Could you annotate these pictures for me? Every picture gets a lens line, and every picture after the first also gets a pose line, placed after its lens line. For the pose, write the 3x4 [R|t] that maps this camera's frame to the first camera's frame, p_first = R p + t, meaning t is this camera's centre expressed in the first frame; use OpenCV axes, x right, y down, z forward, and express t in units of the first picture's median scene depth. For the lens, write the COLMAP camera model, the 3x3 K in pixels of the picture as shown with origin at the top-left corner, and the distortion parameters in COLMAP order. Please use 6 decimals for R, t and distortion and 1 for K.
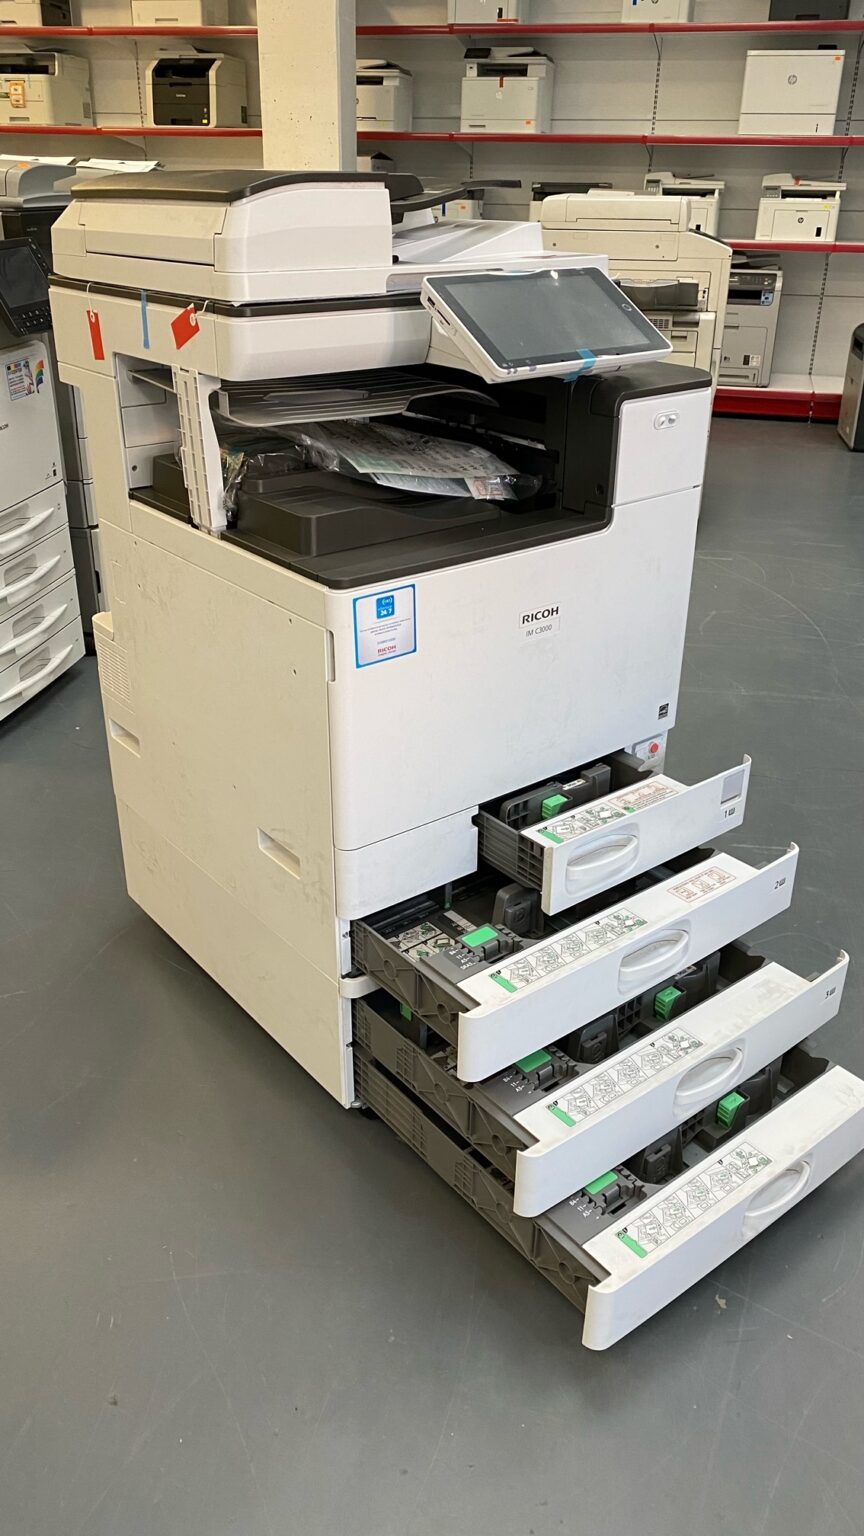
lens RADIAL K [[1183.8, 0, 432.0], [0, 1183.8, 768.0], [0, 0, 1]] dist [0.070941, -0.073109]
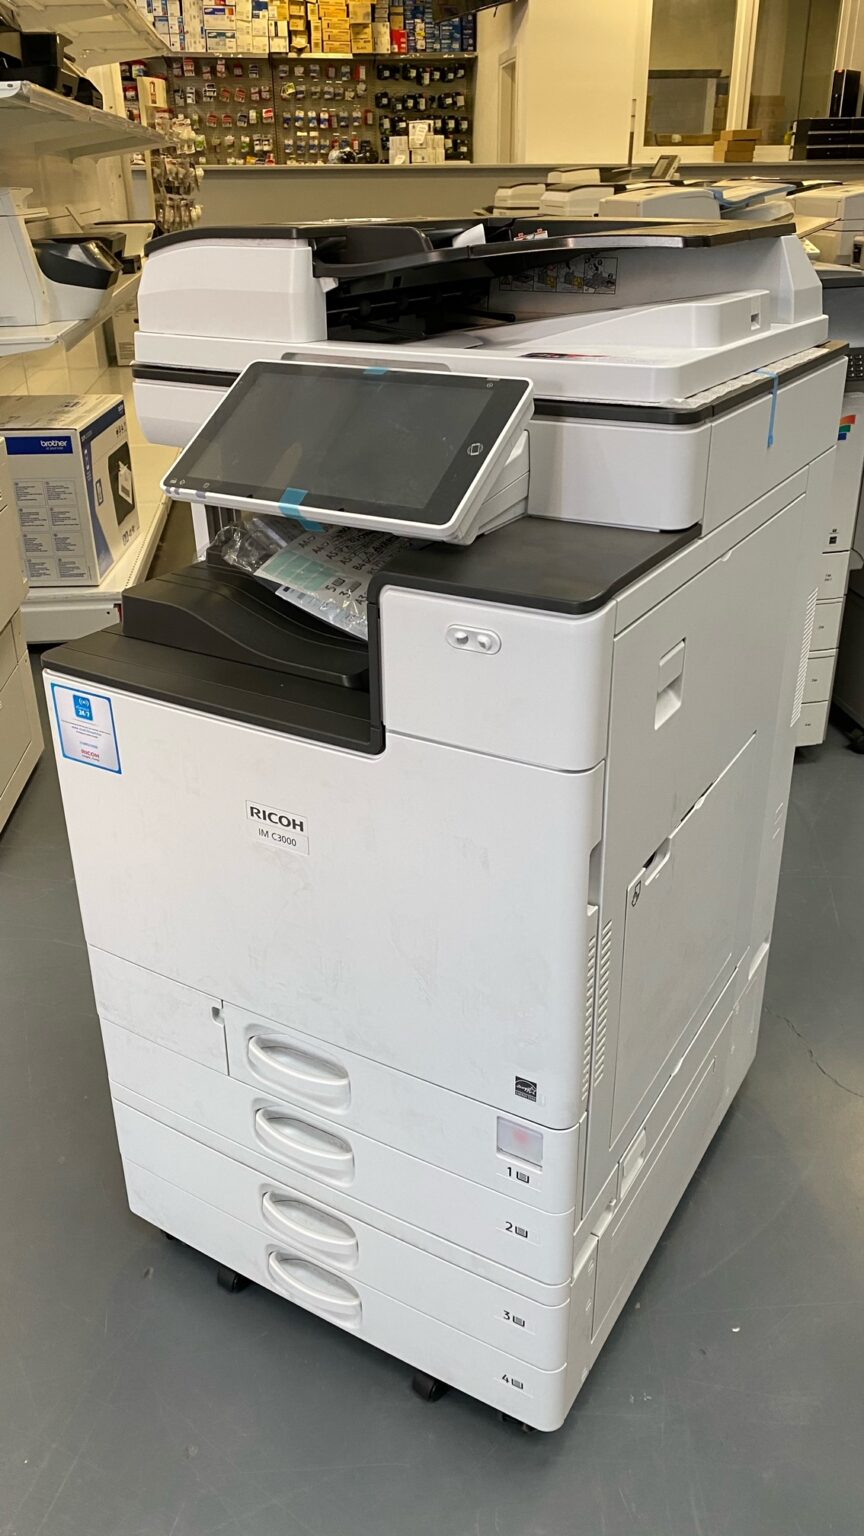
lens RADIAL K [[1183.8, 0, 432.0], [0, 1183.8, 768.0], [0, 0, 1]] dist [0.070941, -0.073109]
pose [[0.349697, 0.405322, -0.844646, 0.729394], [-0.408886, 0.877200, 0.251659, -0.378361], [0.842926, 0.257360, 0.472484, 0.716248]]
